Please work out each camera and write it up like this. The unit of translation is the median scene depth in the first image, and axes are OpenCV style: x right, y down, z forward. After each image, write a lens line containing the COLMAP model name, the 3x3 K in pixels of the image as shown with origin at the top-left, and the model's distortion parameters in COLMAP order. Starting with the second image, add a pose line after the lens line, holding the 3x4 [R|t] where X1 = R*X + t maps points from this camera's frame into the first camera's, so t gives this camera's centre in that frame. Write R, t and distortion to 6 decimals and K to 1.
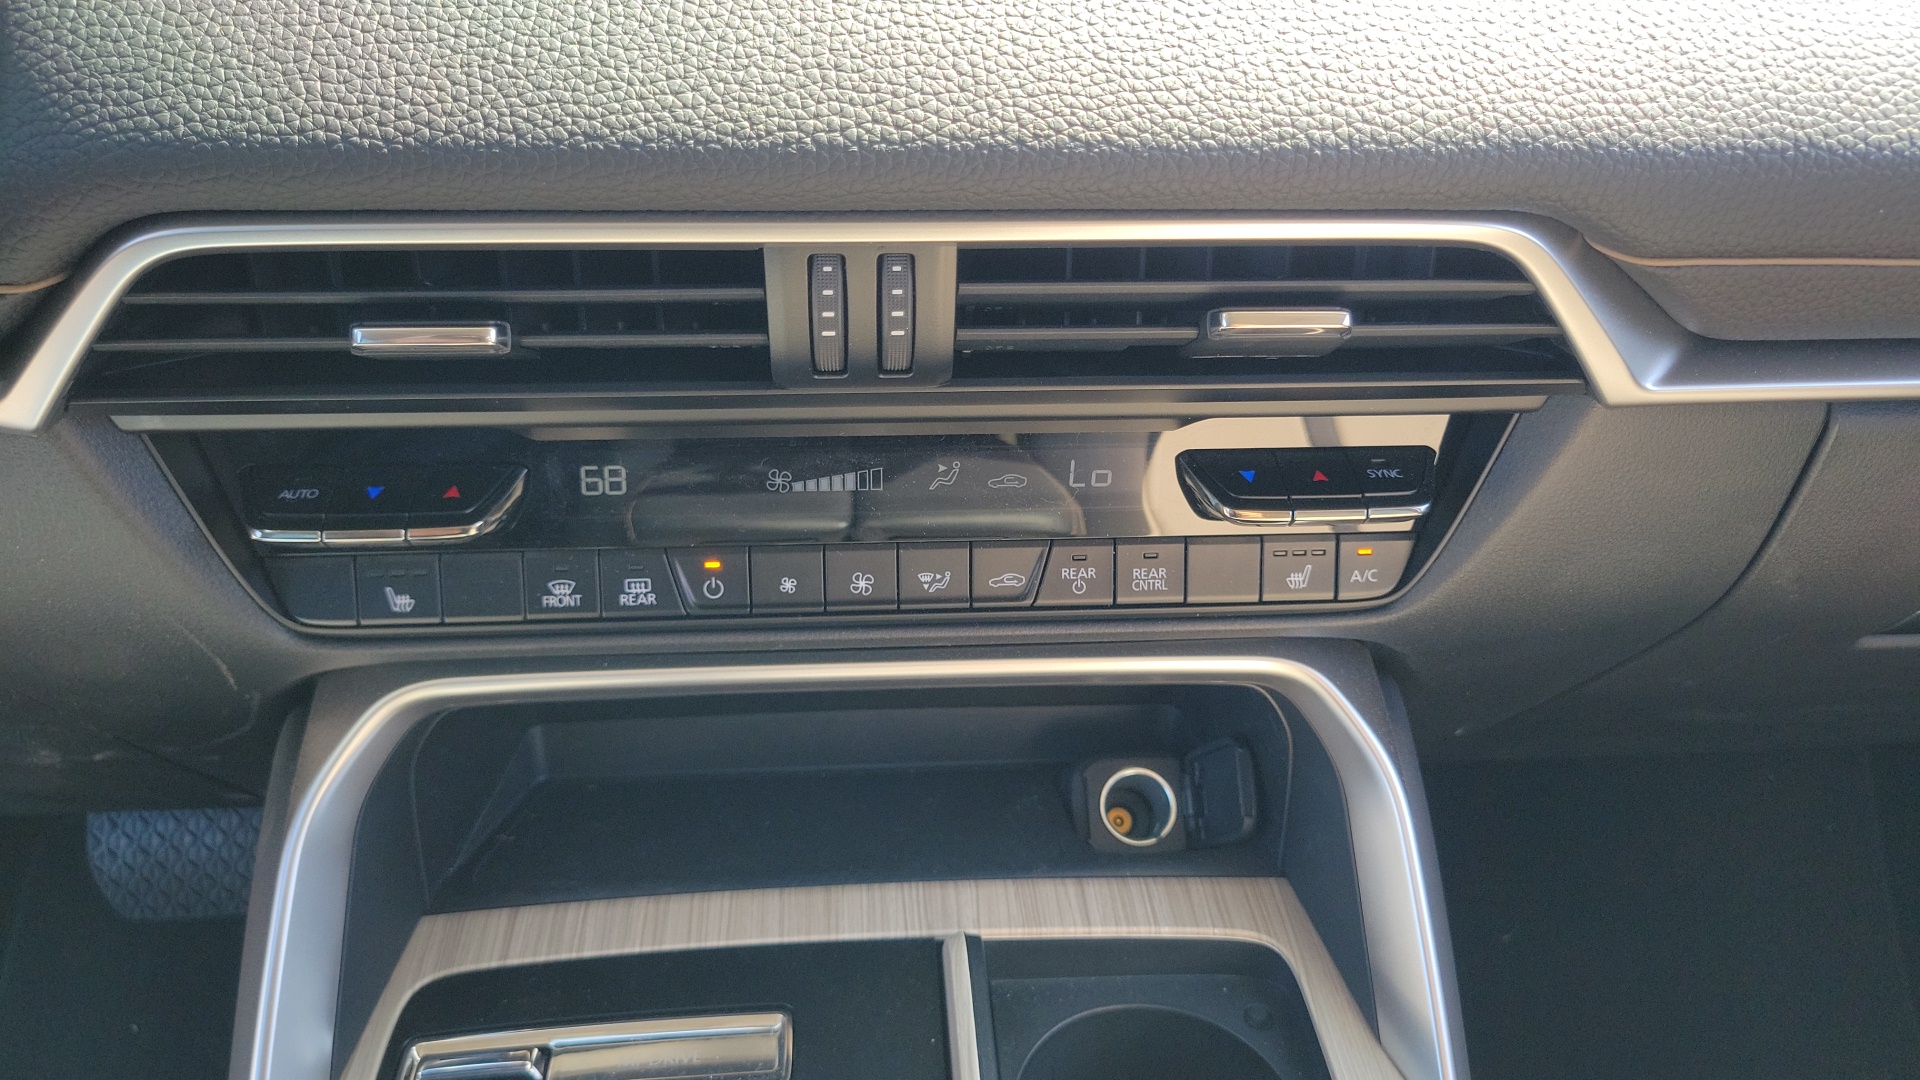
lens RADIAL K [[1478.2, 0, 976.7], [0, 1478.2, 495.1], [0, 0, 1]] dist [0.041302, -0.024613]
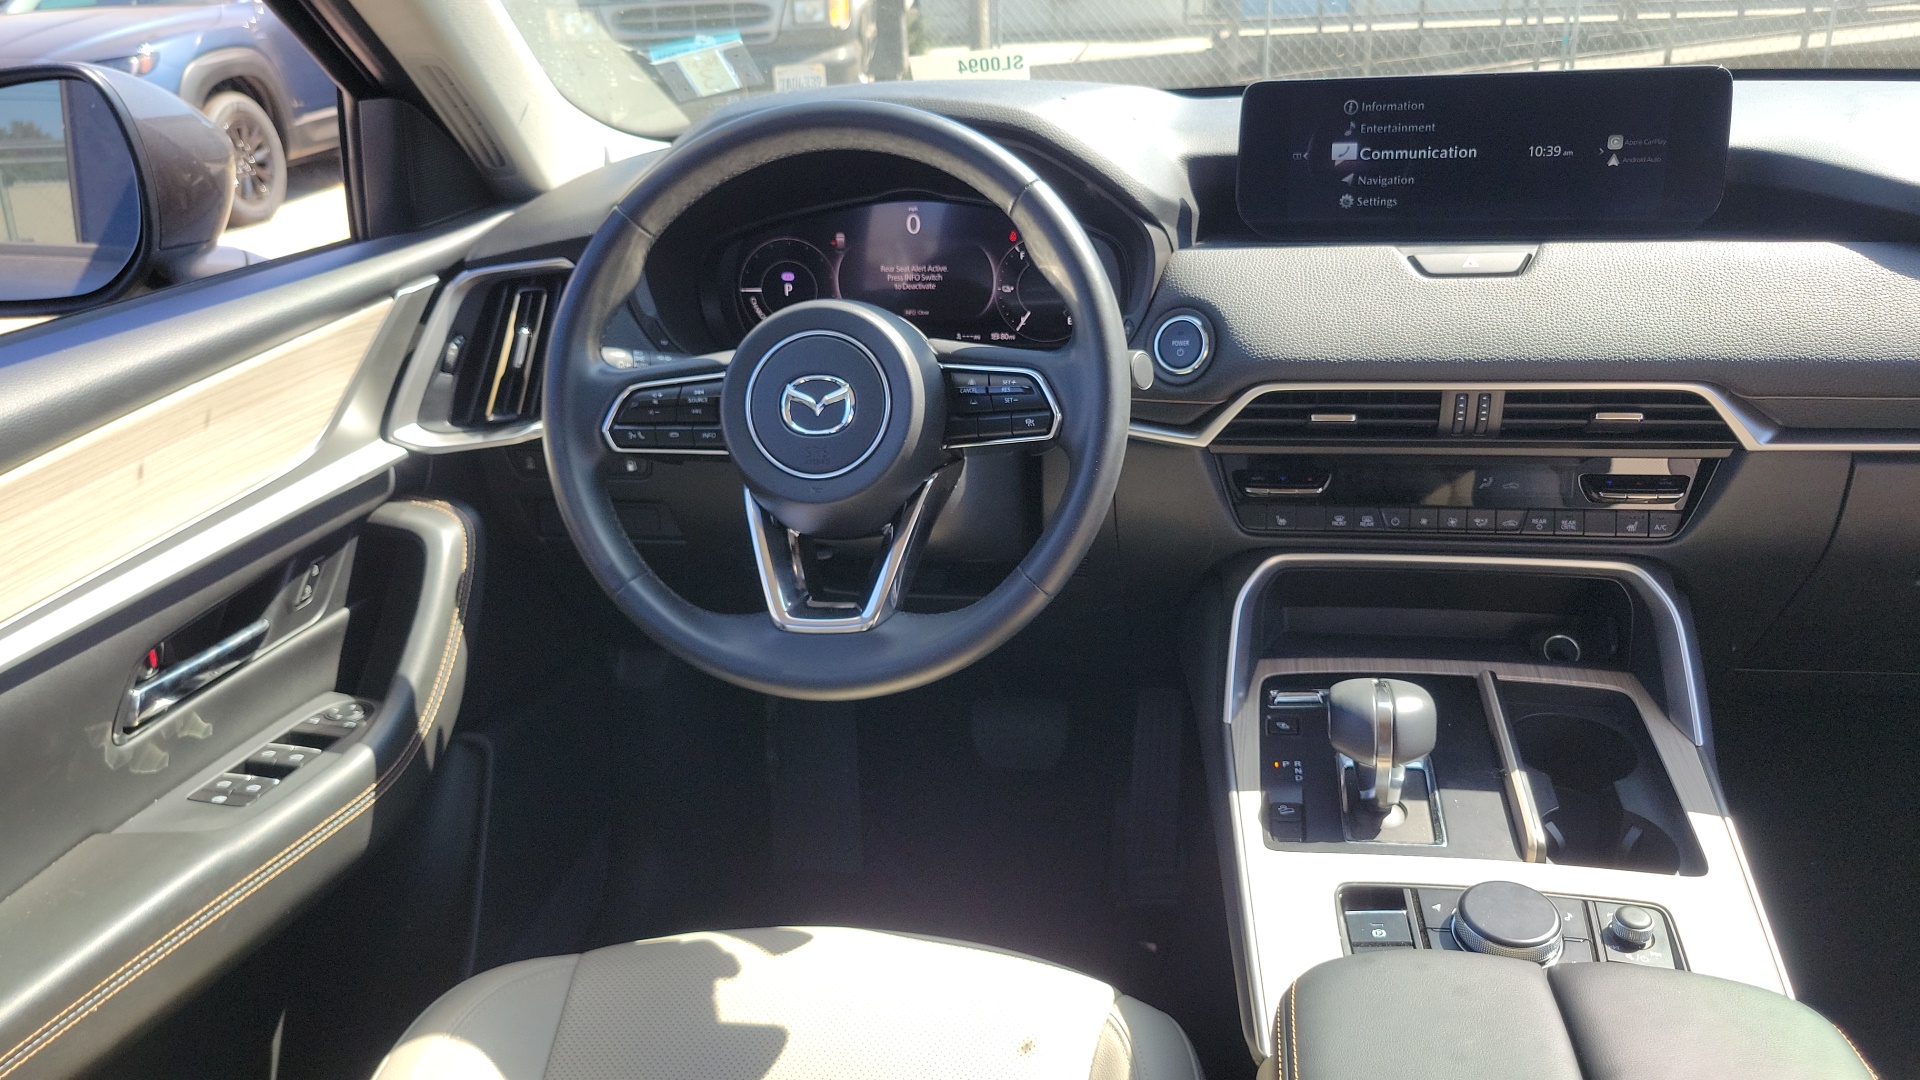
lens RADIAL K [[1478.2, 0, 973.7], [0, 1478.2, 526.0], [0, 0, 1]] dist [0.041302, -0.024613]
pose [[0.966099, 0.025958, -0.256863, -0.274532], [-0.059406, 0.990586, -0.123329, 0.547776], [0.251243, 0.134407, 0.958547, -2.175890]]
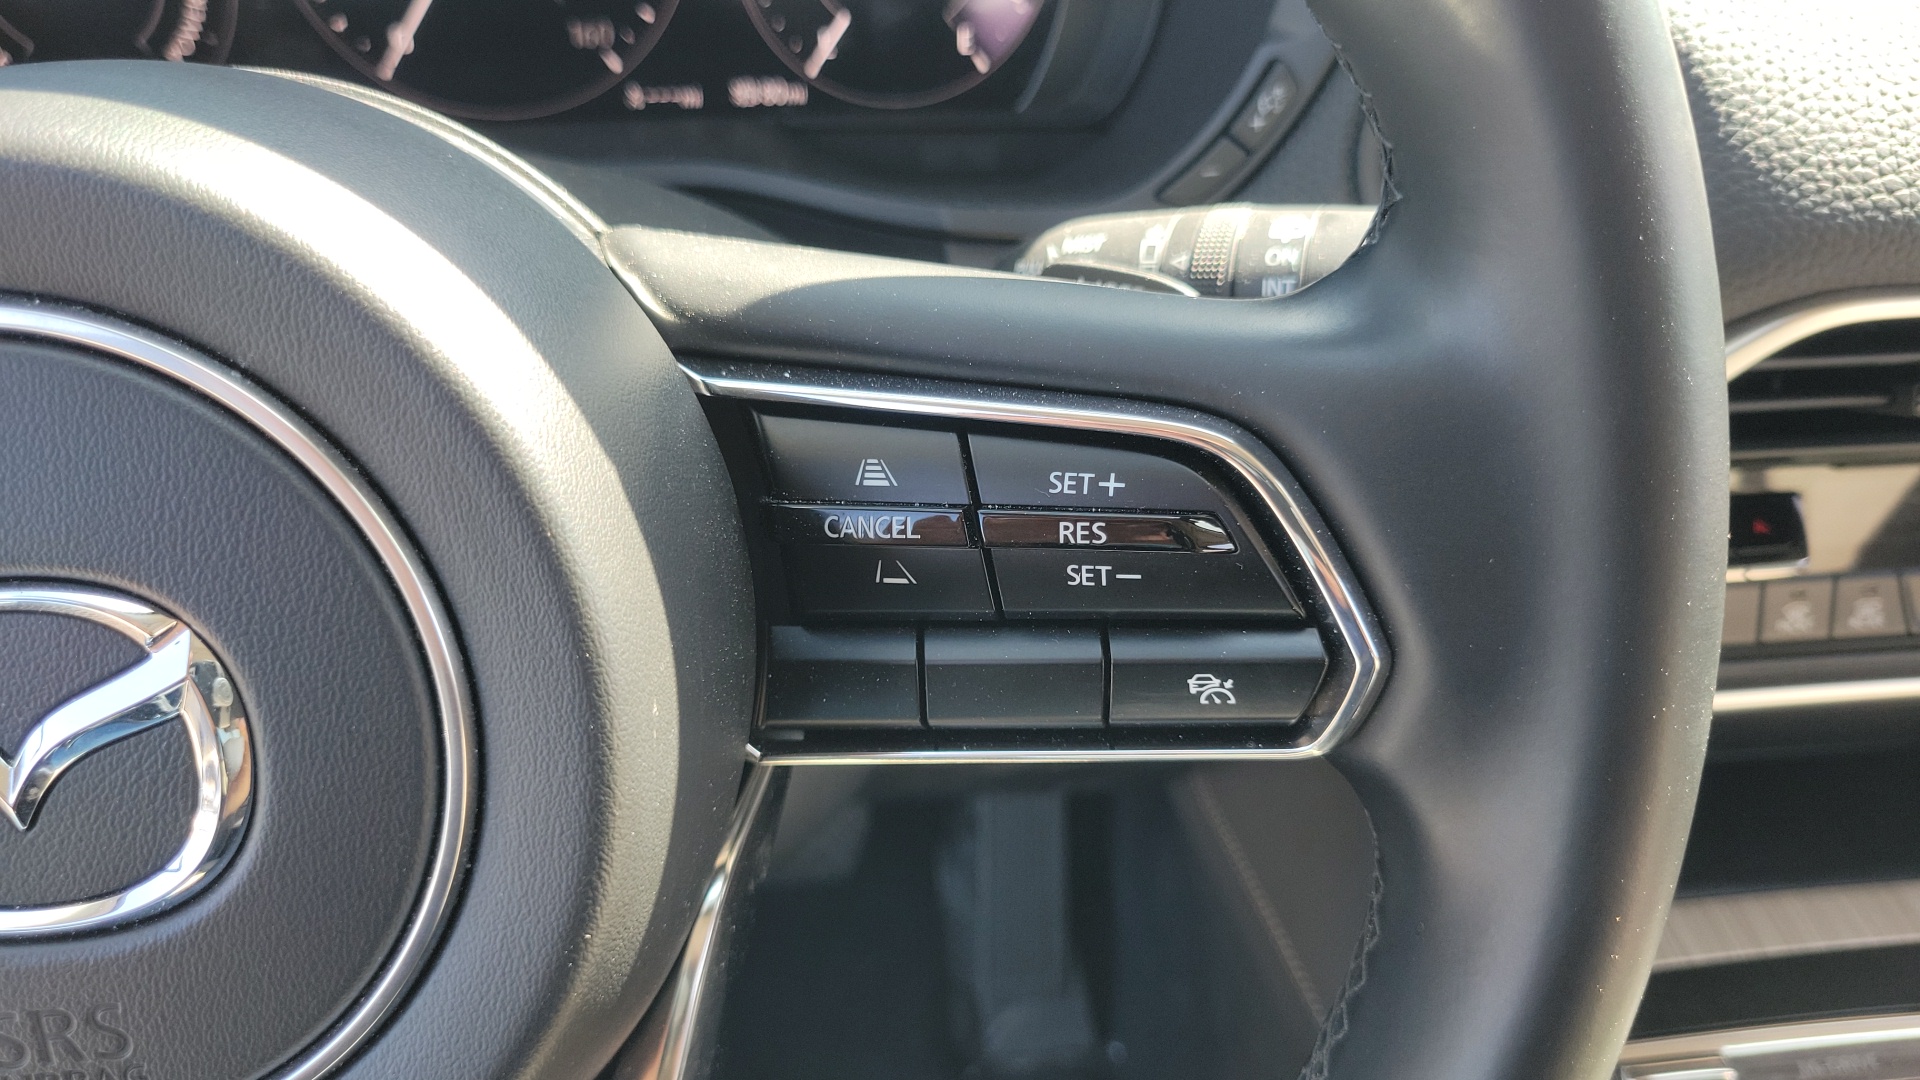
lens RADIAL K [[1522.2, 0, 949.6], [0, 1522.2, 543.1], [0, 0, 1]] dist [-0.000095, -0.020570]
pose [[0.999474, -0.028156, -0.016112, -0.995883], [0.029698, 0.994008, 0.105200, -0.127804], [0.013053, -0.105623, 0.994321, -0.017068]]
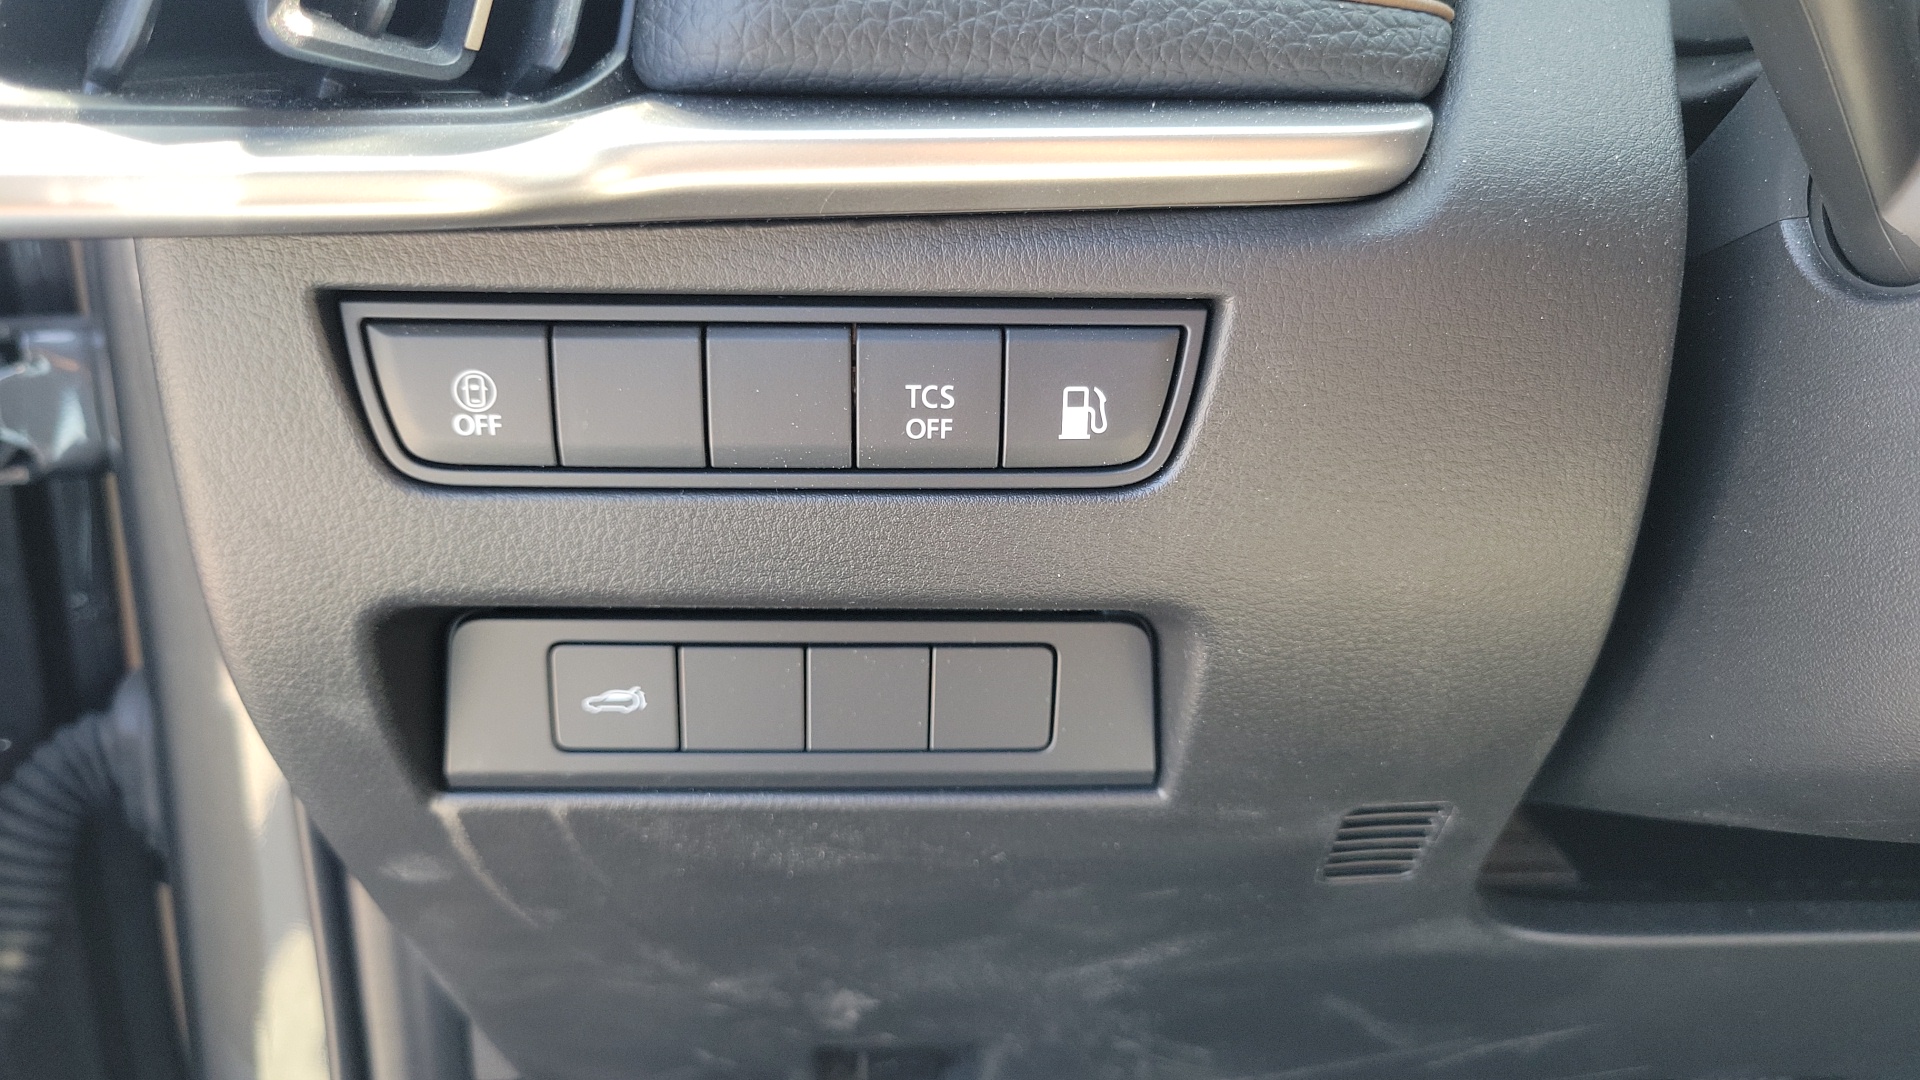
lens RADIAL K [[1478.2, 0, 950.2], [0, 1478.2, 538.4], [0, 0, 1]] dist [0.041302, -0.024613]
pose [[0.999786, -0.000139, -0.020703, -2.020330], [-0.004302, 0.976752, -0.214329, 0.211388], [0.020251, 0.214373, 0.976542, 0.372877]]
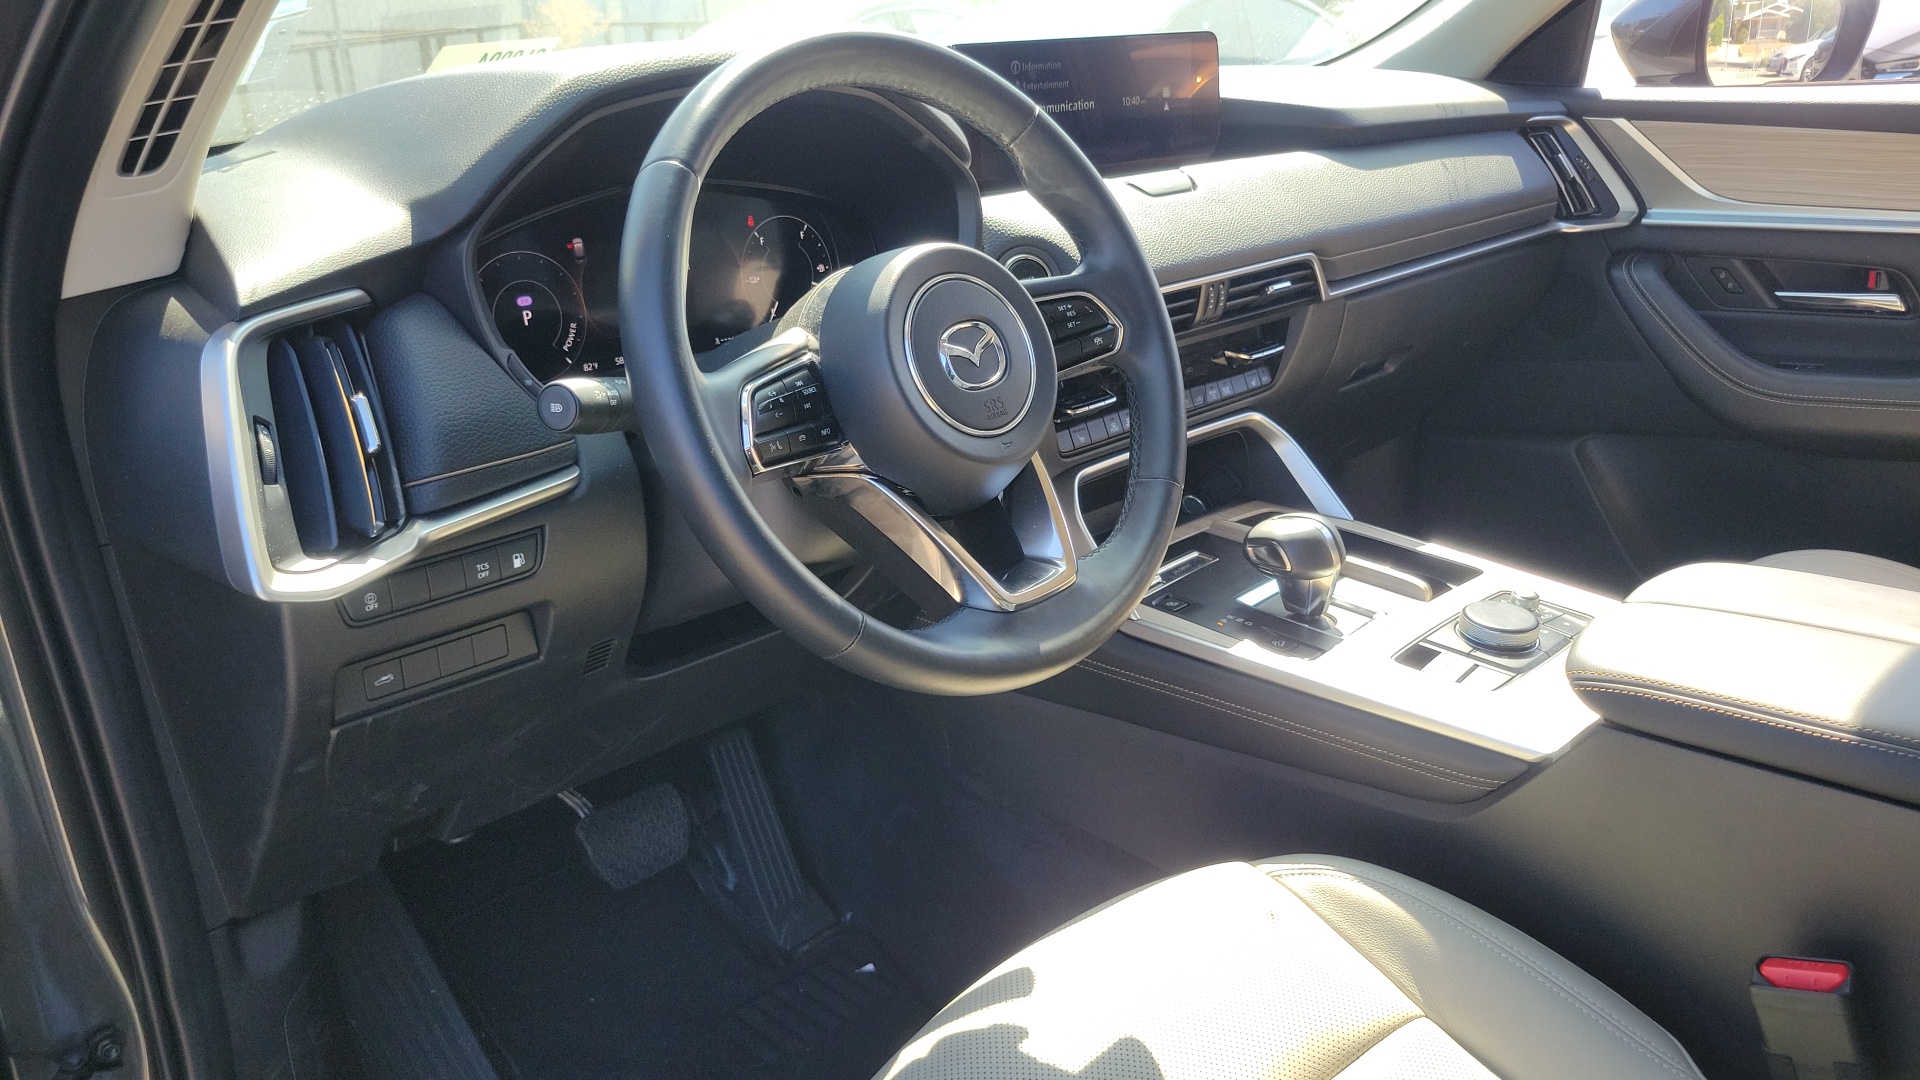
lens RADIAL K [[1478.2, 0, 967.3], [0, 1478.2, 557.8], [0, 0, 1]] dist [0.041302, -0.024613]
pose [[0.754257, -0.269895, 0.598543, -2.926834], [0.369452, 0.928056, -0.047087, 0.422969], [-0.542773, 0.256648, 0.799706, -1.485064]]
